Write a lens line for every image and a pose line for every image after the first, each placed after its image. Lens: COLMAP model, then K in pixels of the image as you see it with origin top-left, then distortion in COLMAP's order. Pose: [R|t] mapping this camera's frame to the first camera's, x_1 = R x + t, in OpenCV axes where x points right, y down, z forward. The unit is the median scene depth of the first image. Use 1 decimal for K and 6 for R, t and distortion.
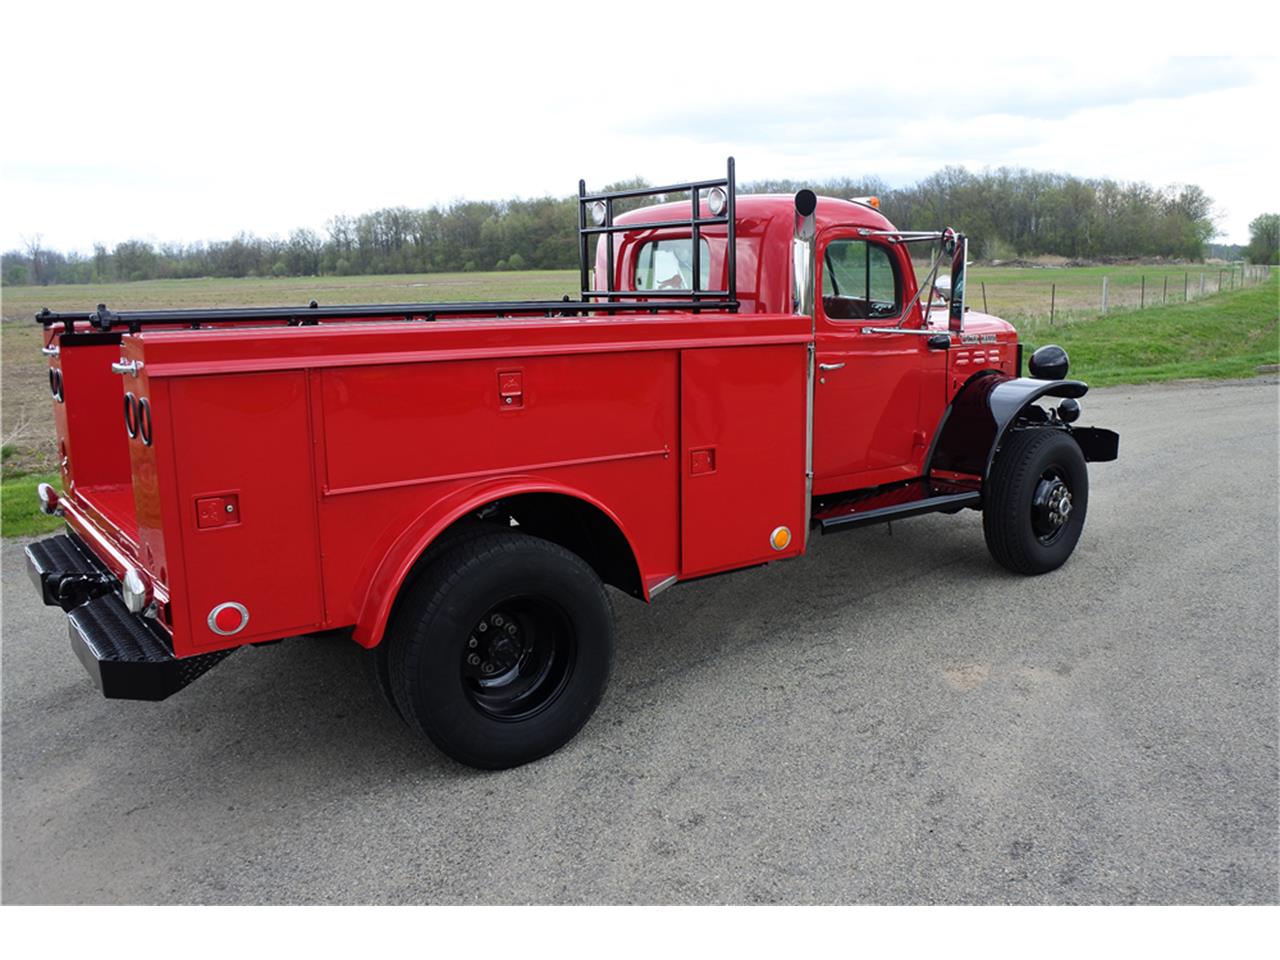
lens RADIAL K [[1046.7, 0, 640.0], [0, 1046.7, 480.0], [0, 0, 1]] dist [-0.006278, -0.001319]
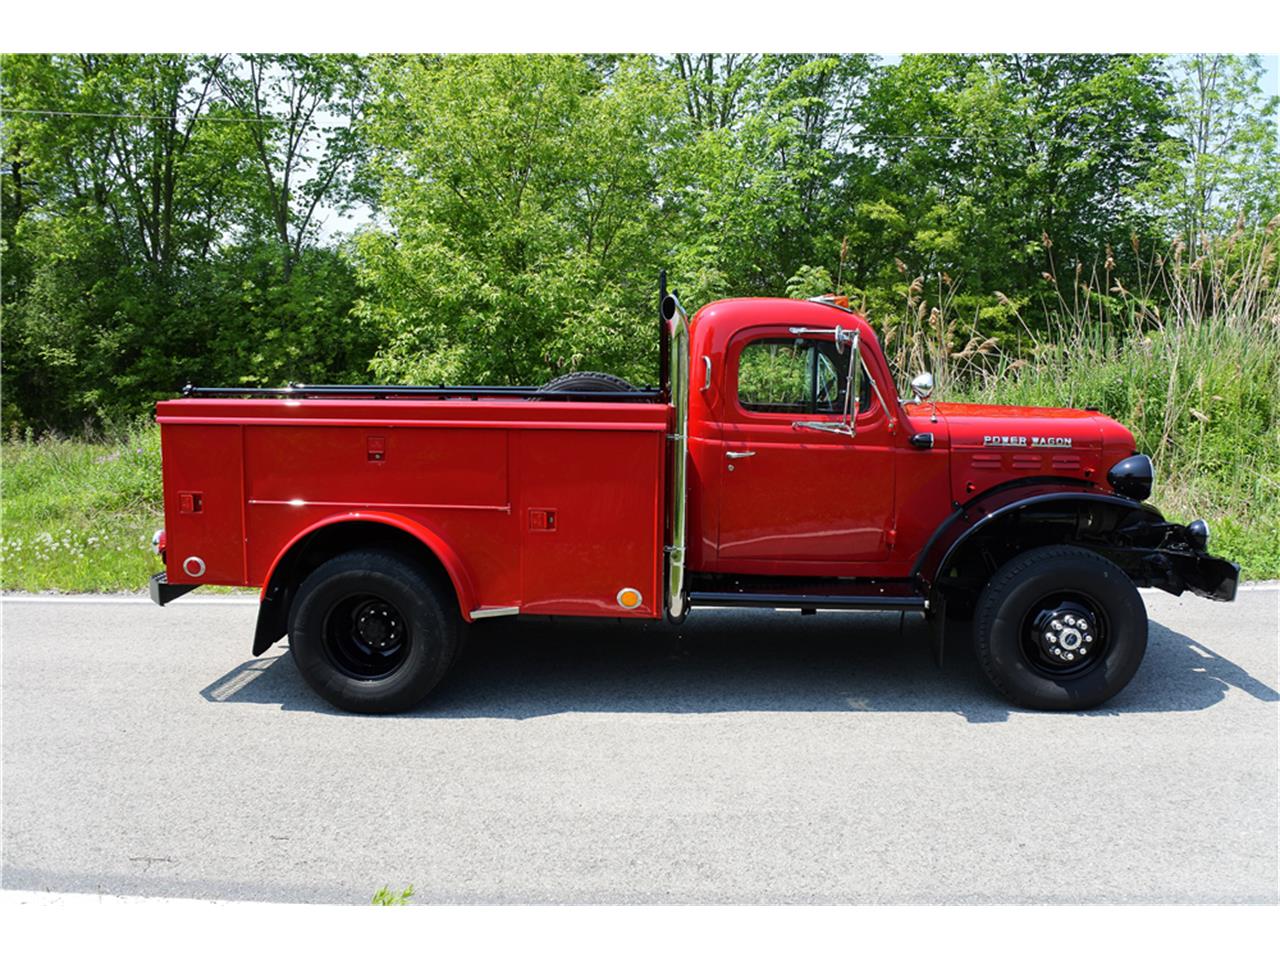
lens RADIAL K [[1046.7, 0, 640.0], [0, 1046.7, 480.0], [0, 0, 1]] dist [-0.006278, -0.001319]
pose [[0.754844, 0.084527, -0.650435, 0.811093], [-0.132950, 0.990794, -0.025533, -0.042598], [0.642289, 0.105749, 0.759132, 0.122045]]
